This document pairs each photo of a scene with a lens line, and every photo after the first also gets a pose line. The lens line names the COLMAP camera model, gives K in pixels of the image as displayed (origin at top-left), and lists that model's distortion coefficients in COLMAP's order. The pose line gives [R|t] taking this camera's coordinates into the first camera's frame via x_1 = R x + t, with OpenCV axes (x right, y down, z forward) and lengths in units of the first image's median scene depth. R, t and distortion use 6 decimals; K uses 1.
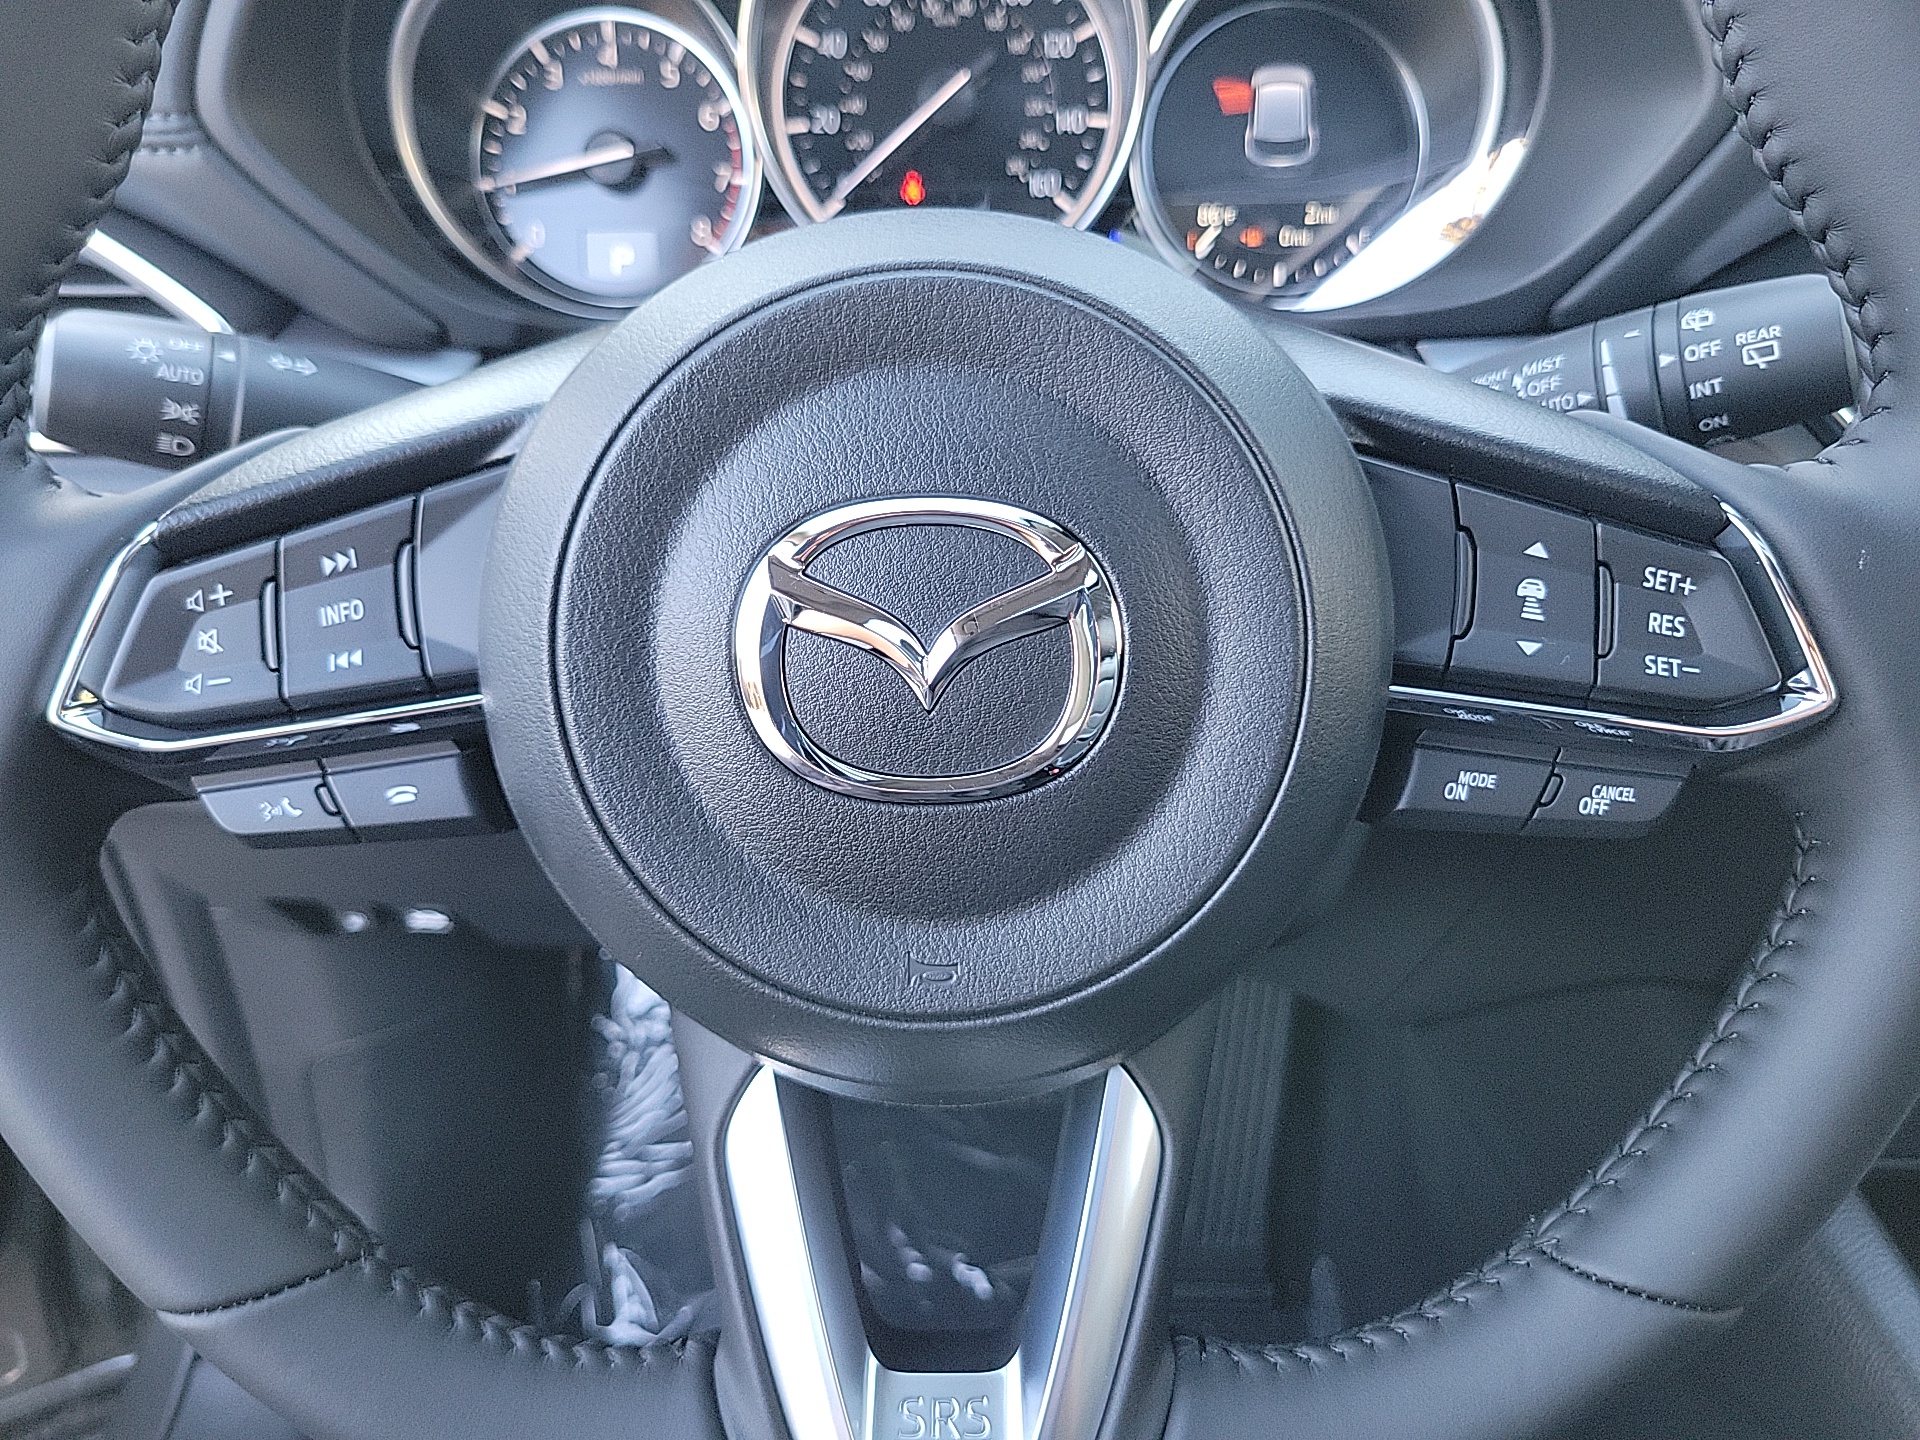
lens RADIAL K [[1732.4, 0, 960.2], [0, 1732.4, 721.4], [0, 0, 1]] dist [-0.038456, -0.003189]
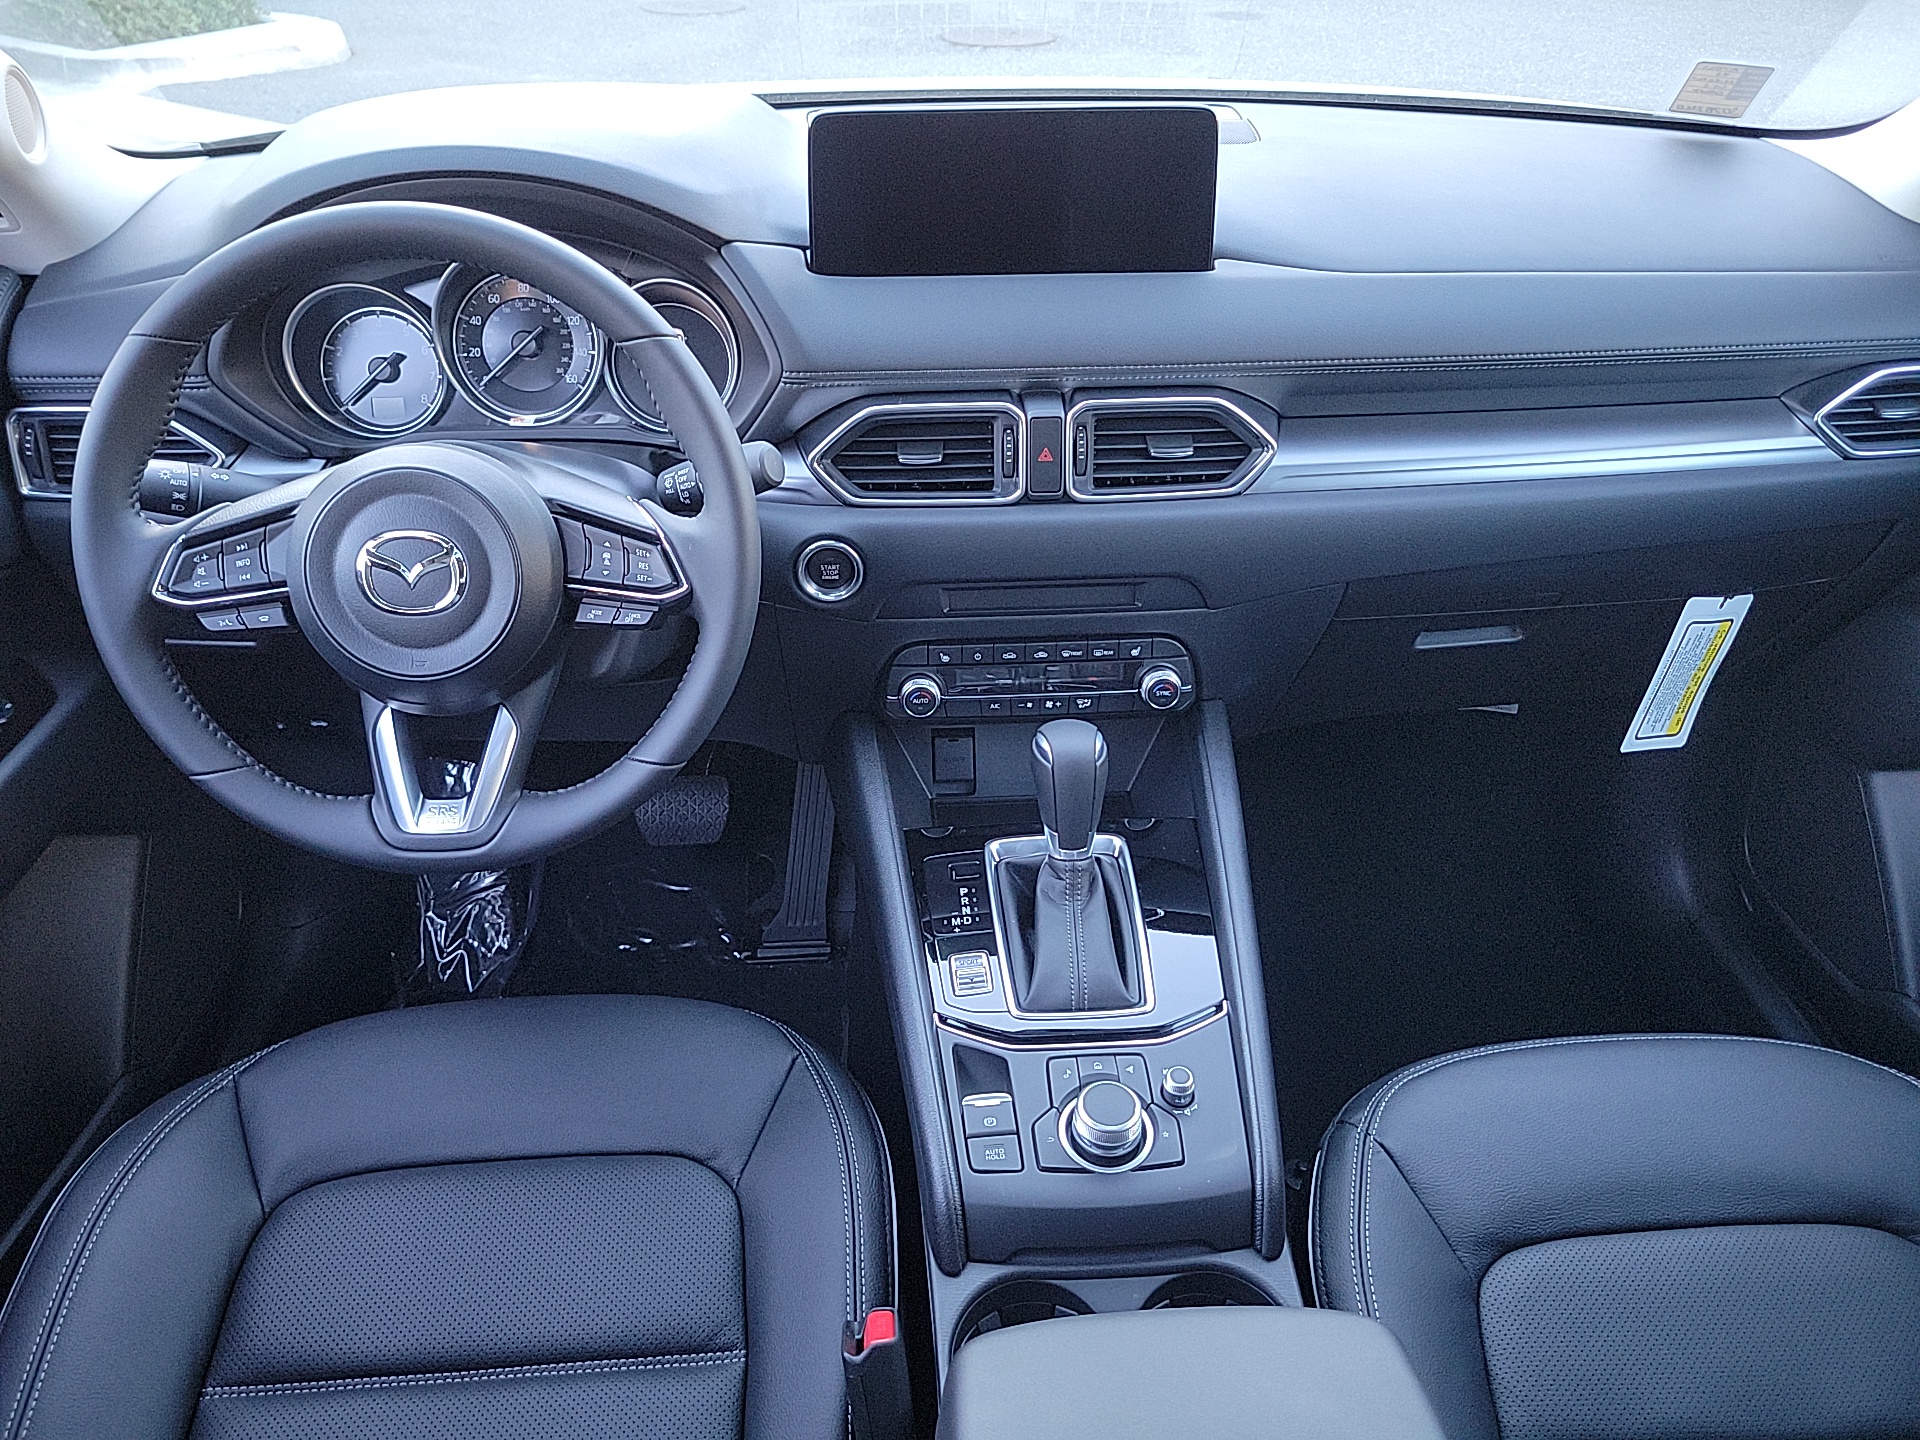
lens RADIAL K [[1491.2, 0, 960.0], [0, 1491.2, 720.0], [0, 0, 1]] dist [0.007255, 0.001506]
pose [[0.999571, -0.004438, 0.028946, 0.921299], [0.003160, 0.999024, 0.044055, 0.115224], [-0.029113, -0.043944, 0.998610, -1.893754]]
